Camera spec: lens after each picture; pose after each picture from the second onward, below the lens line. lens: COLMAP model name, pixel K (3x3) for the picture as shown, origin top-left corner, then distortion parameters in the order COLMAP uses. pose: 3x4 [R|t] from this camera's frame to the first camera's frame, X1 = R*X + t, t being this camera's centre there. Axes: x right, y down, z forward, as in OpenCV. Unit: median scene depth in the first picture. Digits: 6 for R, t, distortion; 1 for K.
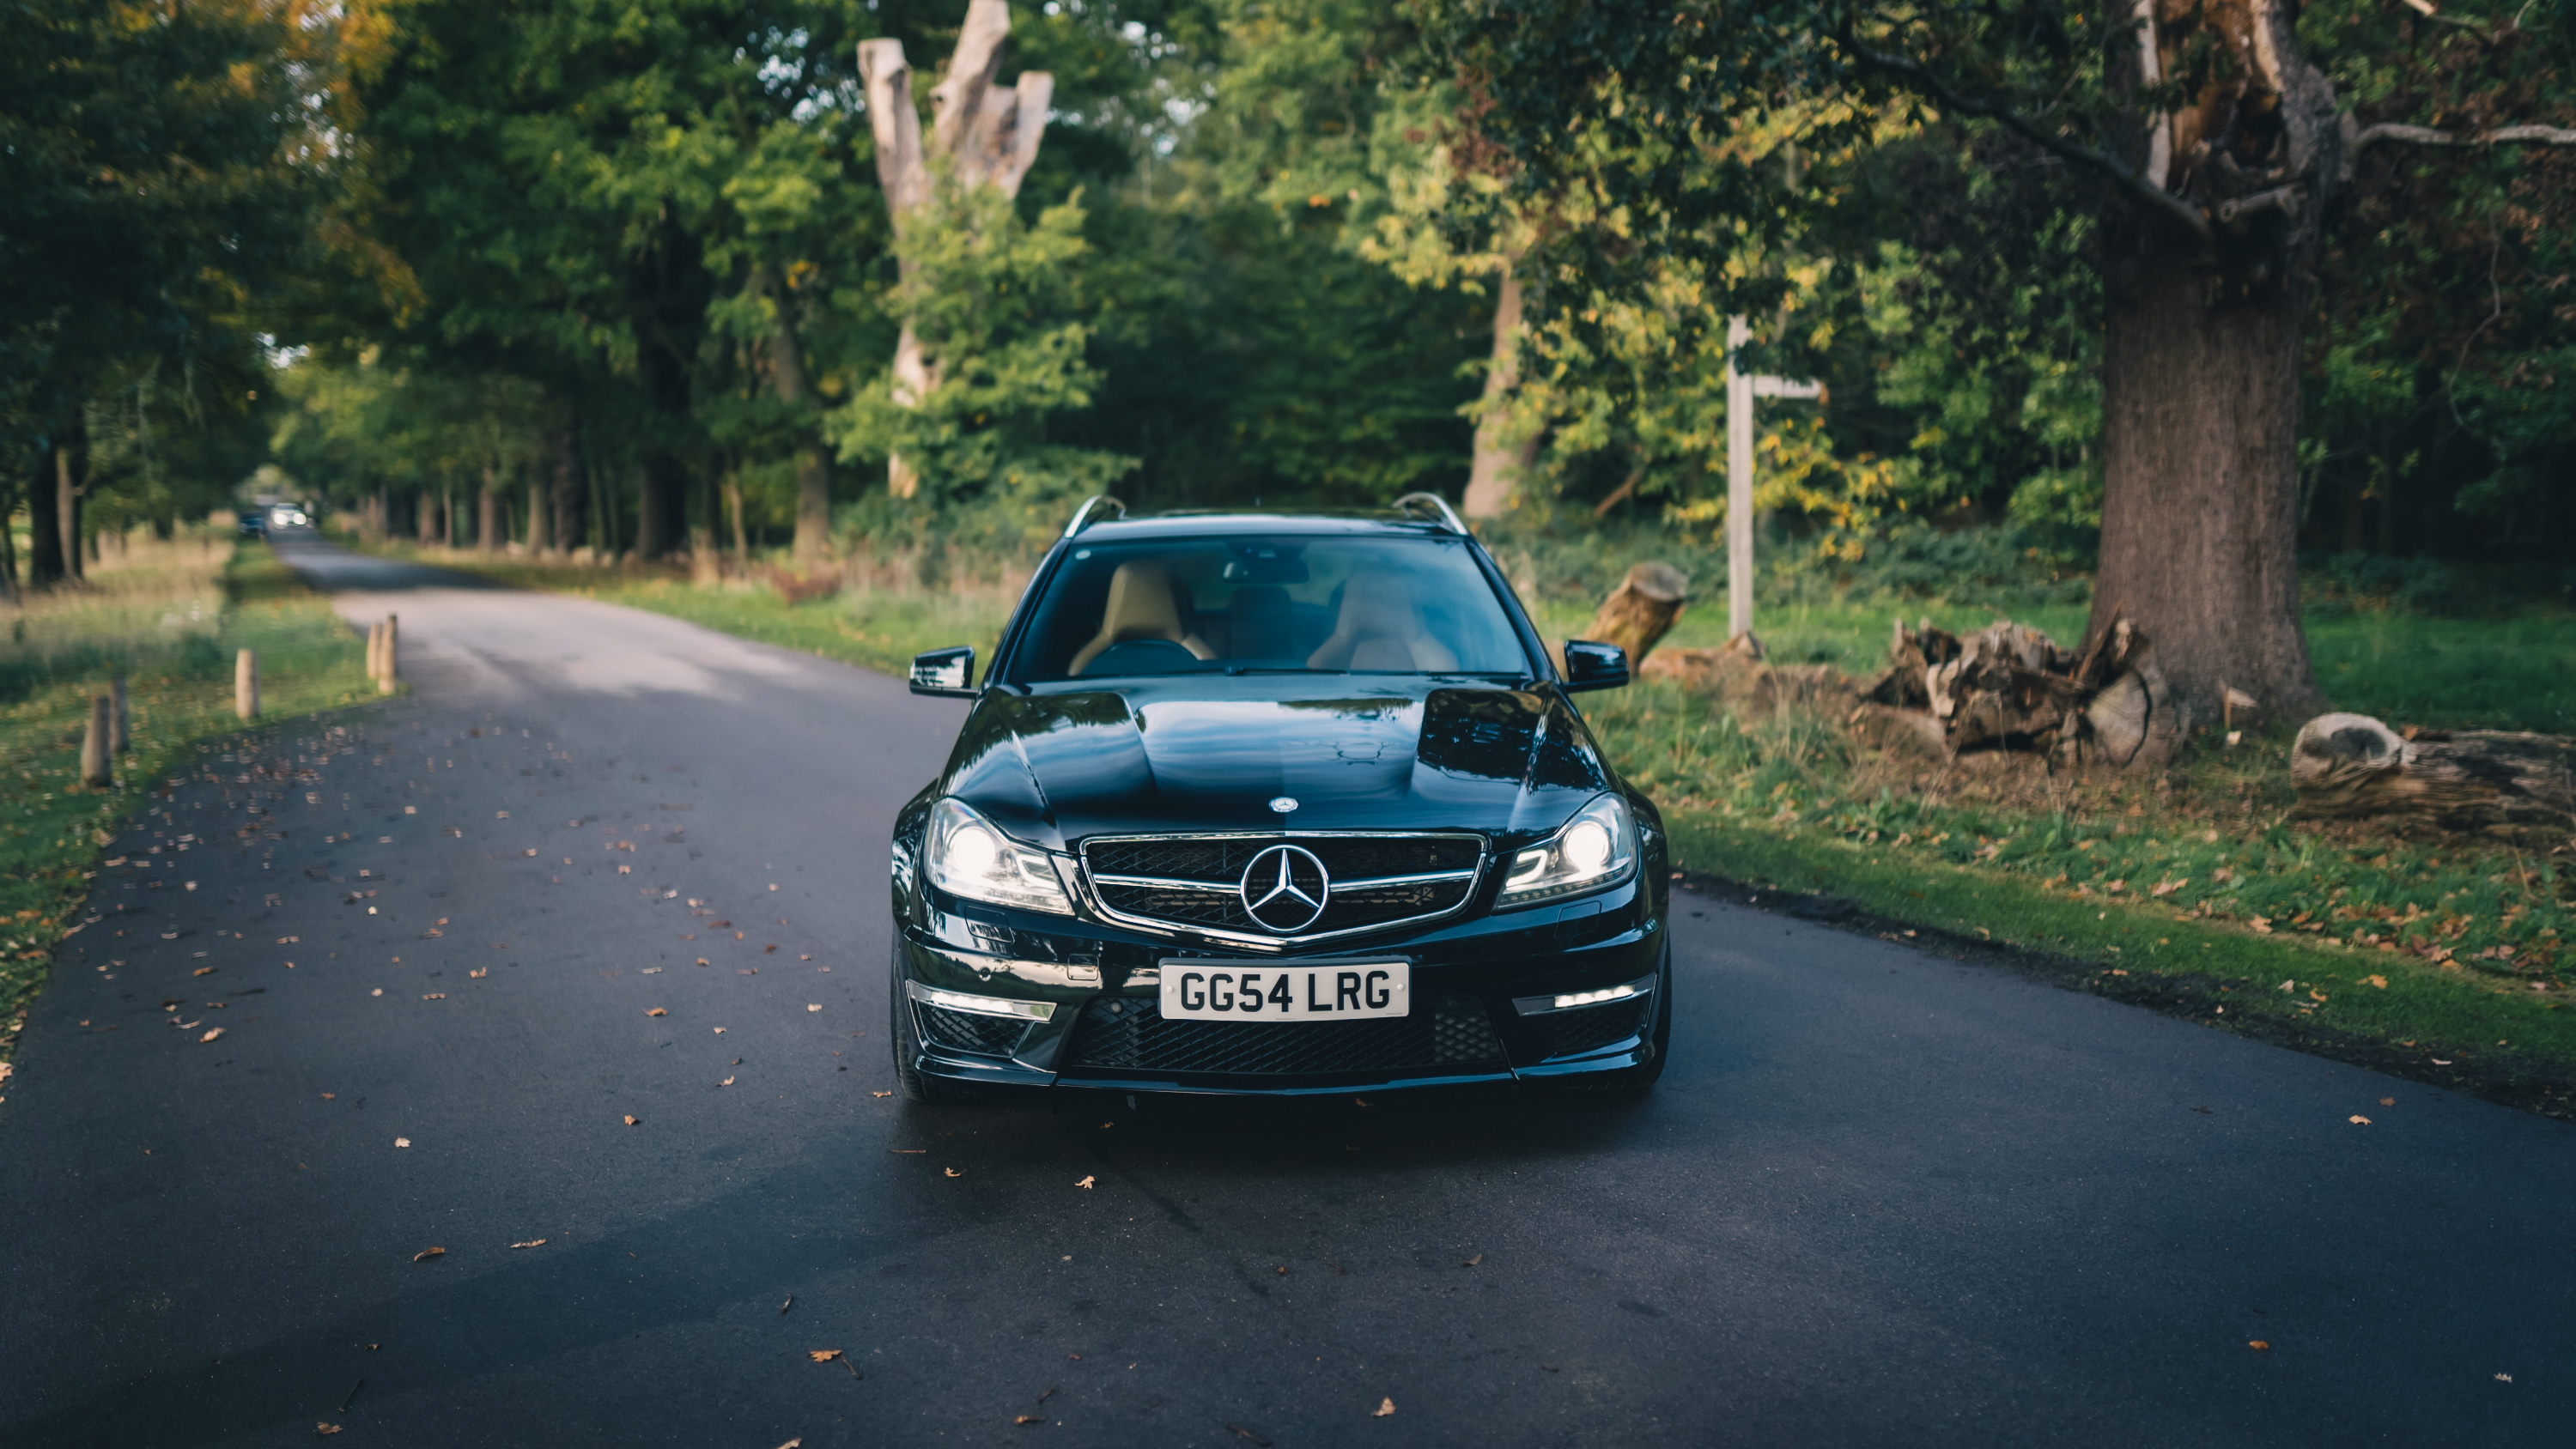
lens RADIAL K [[2468.6, 0, 1278.4], [0, 2468.6, 719.5], [0, 0, 1]] dist [0.002986, 0.001033]
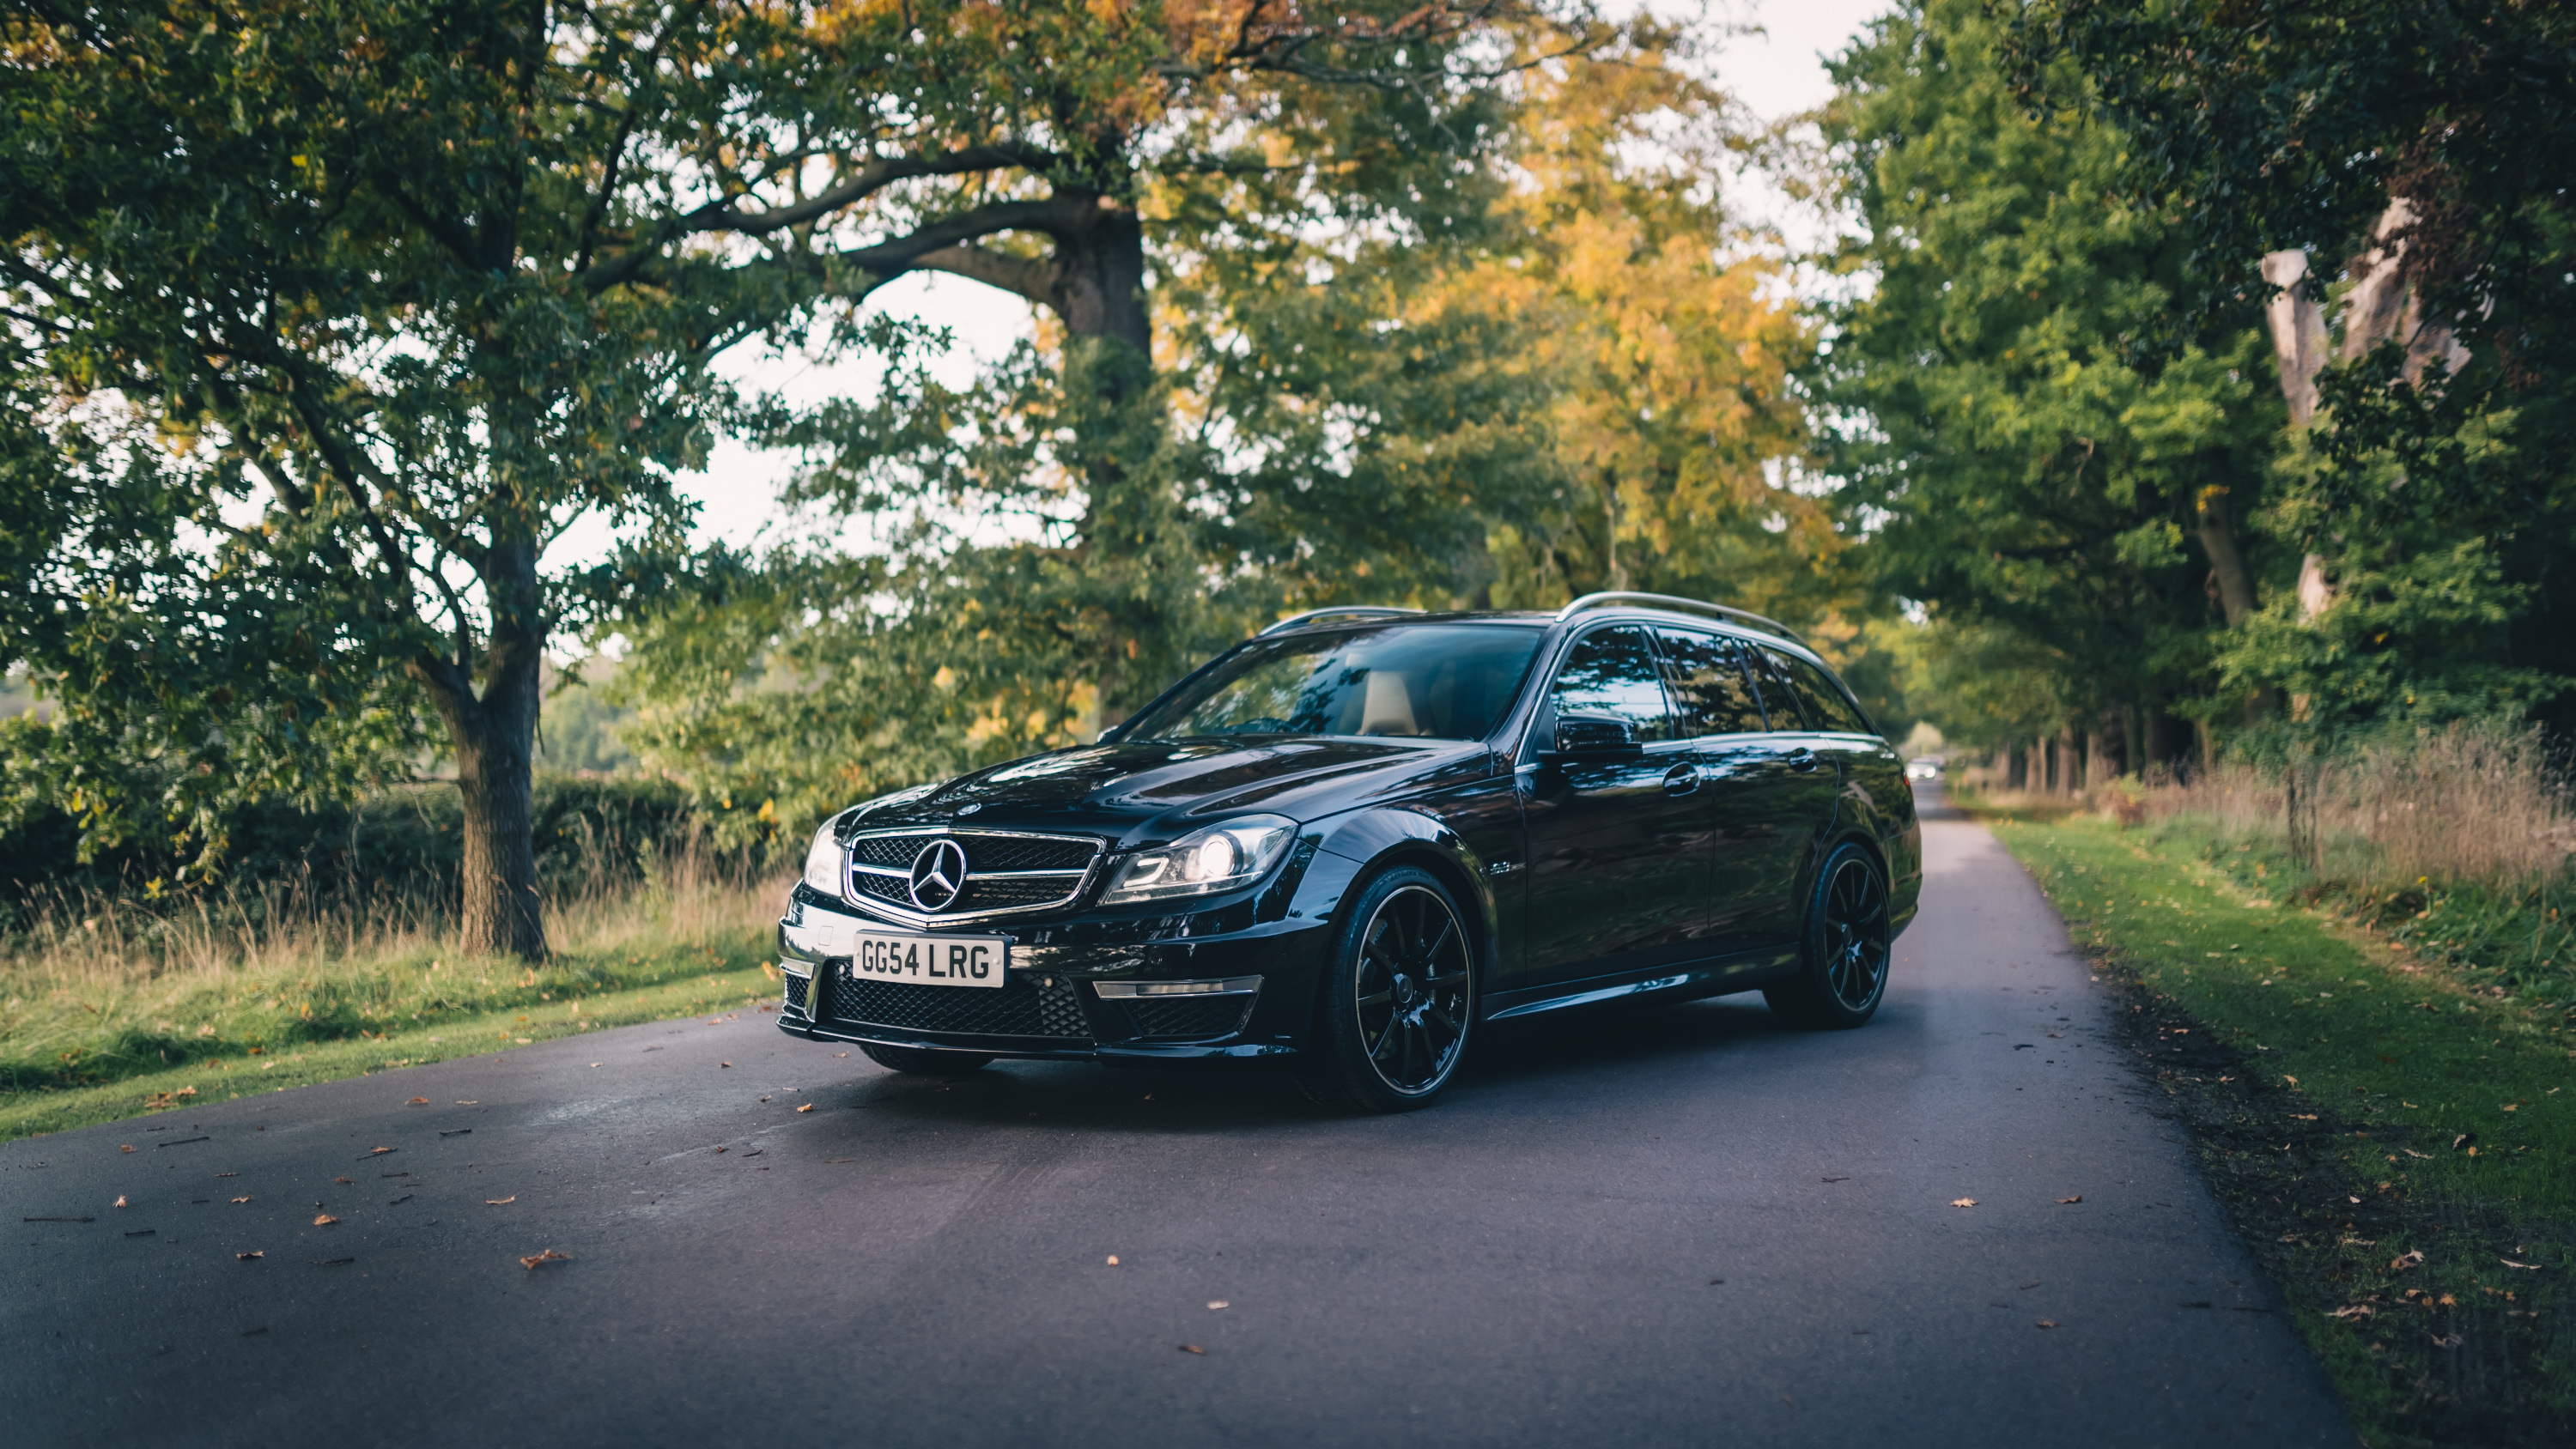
lens RADIAL K [[2468.6, 0, 1278.4], [0, 2468.6, 719.5], [0, 0, 1]] dist [0.002986, 0.001033]
pose [[0.787311, -0.012535, -0.616428, 0.157257], [-0.053139, 0.994694, -0.088097, 0.016212], [0.614262, 0.102116, 0.782467, 0.028033]]
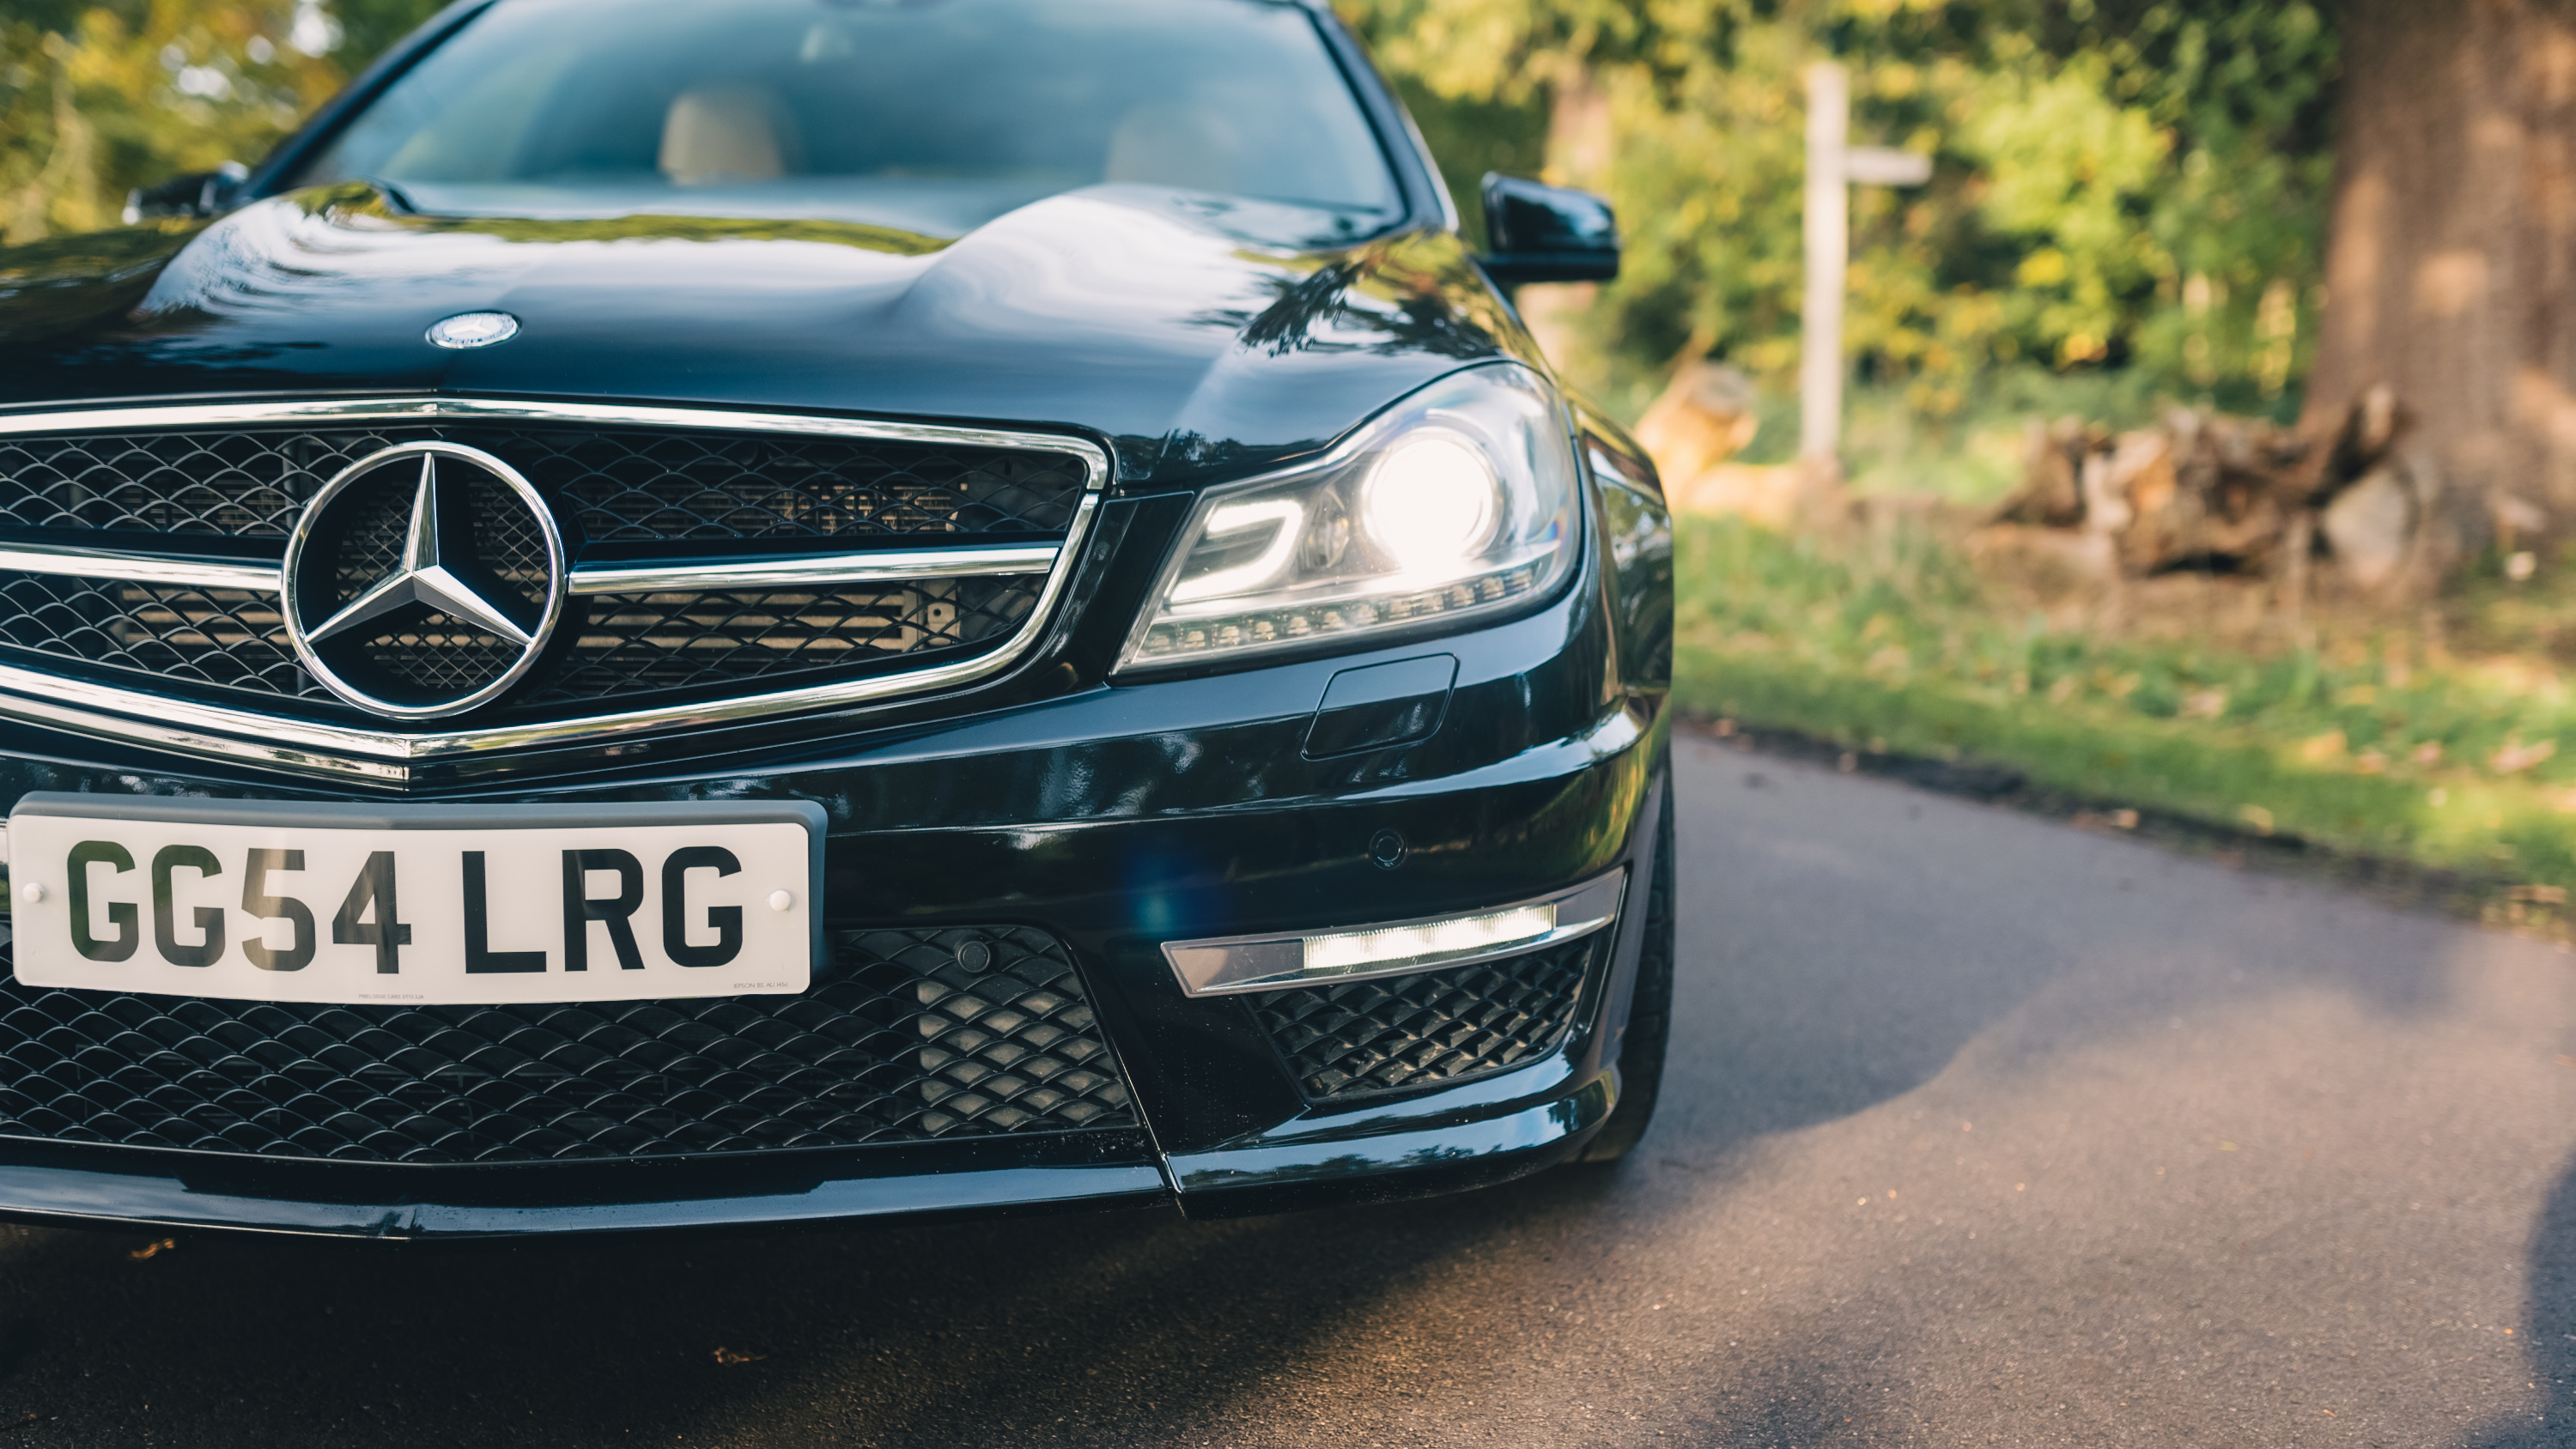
lens RADIAL K [[2468.6, 0, 1278.4], [0, 2468.6, 719.5], [0, 0, 1]] dist [0.002986, 0.001033]
pose [[0.999508, 0.018265, -0.025499, 0.021492], [-0.017226, 0.999035, 0.040392, 0.012932], [0.026212, -0.039933, 0.998859, 0.124204]]
